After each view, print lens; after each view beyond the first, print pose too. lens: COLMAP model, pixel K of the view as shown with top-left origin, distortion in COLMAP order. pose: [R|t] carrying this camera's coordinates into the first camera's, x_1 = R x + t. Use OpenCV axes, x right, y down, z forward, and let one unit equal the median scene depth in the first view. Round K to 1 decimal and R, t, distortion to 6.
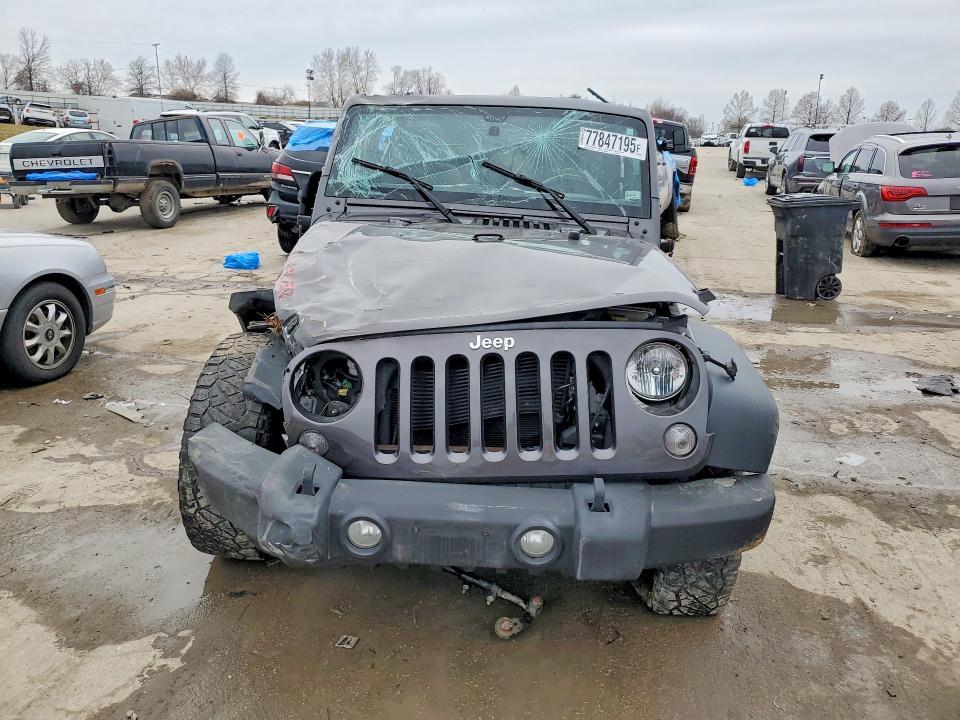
lens RADIAL K [[859.8, 0, 480.0], [0, 859.8, 360.0], [0, 0, 1]] dist [0.001770, 0.004284]
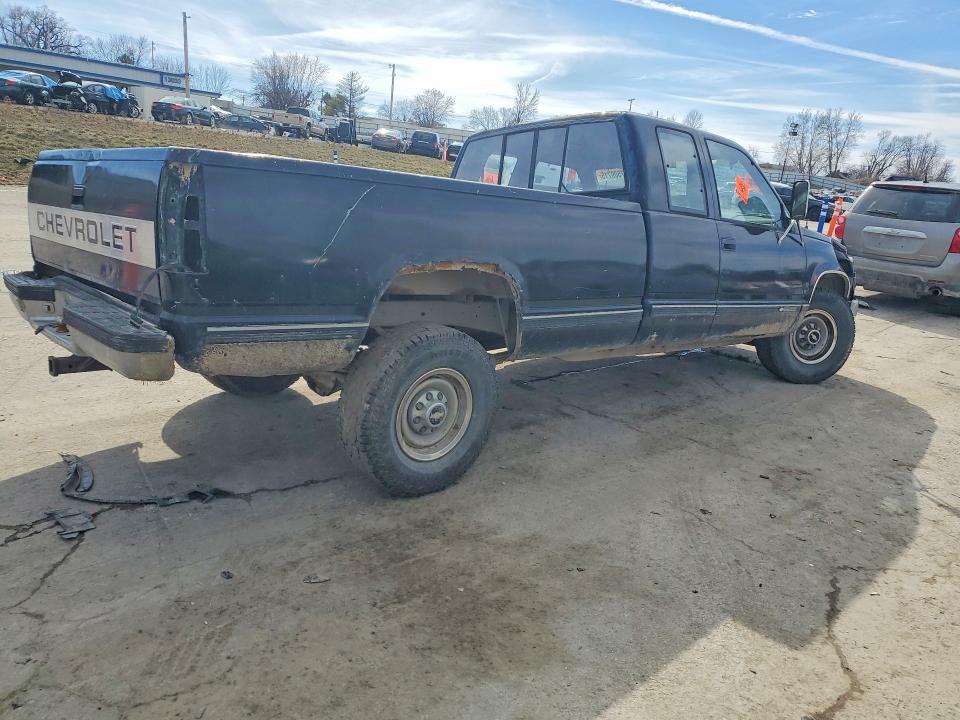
lens RADIAL K [[859.8, 0, 480.0], [0, 859.8, 360.0], [0, 0, 1]] dist [0.001770, 0.004284]
pose [[0.872438, 0.170901, -0.457870, -0.040655], [-0.200131, 0.979644, -0.015680, -0.034242], [0.445870, 0.105313, 0.888881, 0.133716]]
